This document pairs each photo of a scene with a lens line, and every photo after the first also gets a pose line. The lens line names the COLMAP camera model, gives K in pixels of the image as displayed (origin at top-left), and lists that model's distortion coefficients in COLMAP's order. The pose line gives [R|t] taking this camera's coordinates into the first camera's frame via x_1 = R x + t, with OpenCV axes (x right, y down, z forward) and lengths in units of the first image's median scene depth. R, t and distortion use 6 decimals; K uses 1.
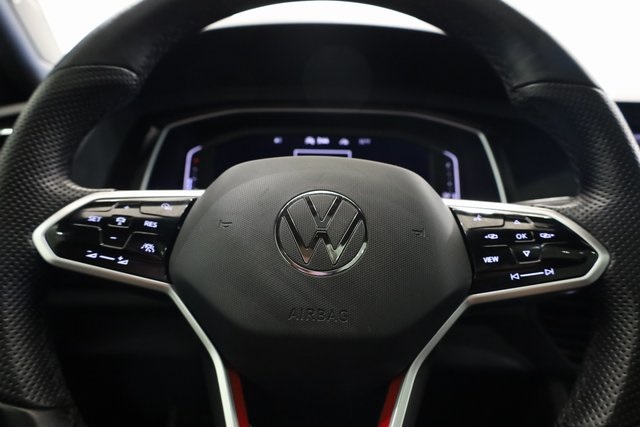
lens RADIAL K [[442.1, 0, 324.3], [0, 442.1, 226.2], [0, 0, 1]] dist [0.022751, 0.001533]
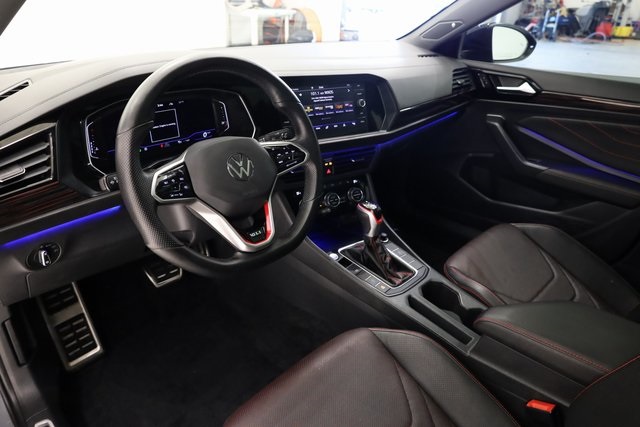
lens RADIAL K [[456.6, 0, 332.5], [0, 456.6, 214.1], [0, 0, 1]] dist [-0.001682, 0.000997]
pose [[0.700565, -0.315960, 0.639827, -1.606255], [0.094812, 0.929897, 0.355390, -0.716025], [-0.707262, -0.188311, 0.681410, -1.621551]]
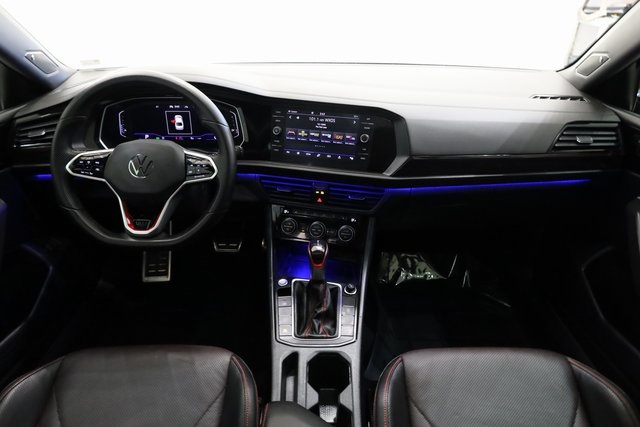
lens RADIAL K [[456.6, 0, 332.5], [0, 456.6, 214.1], [0, 0, 1]] dist [-0.001682, 0.000997]
pose [[0.999798, -0.008858, -0.018059, 1.574425], [0.014010, 0.950901, 0.309178, -0.723856], [0.014433, -0.309368, 0.950833, -2.607337]]
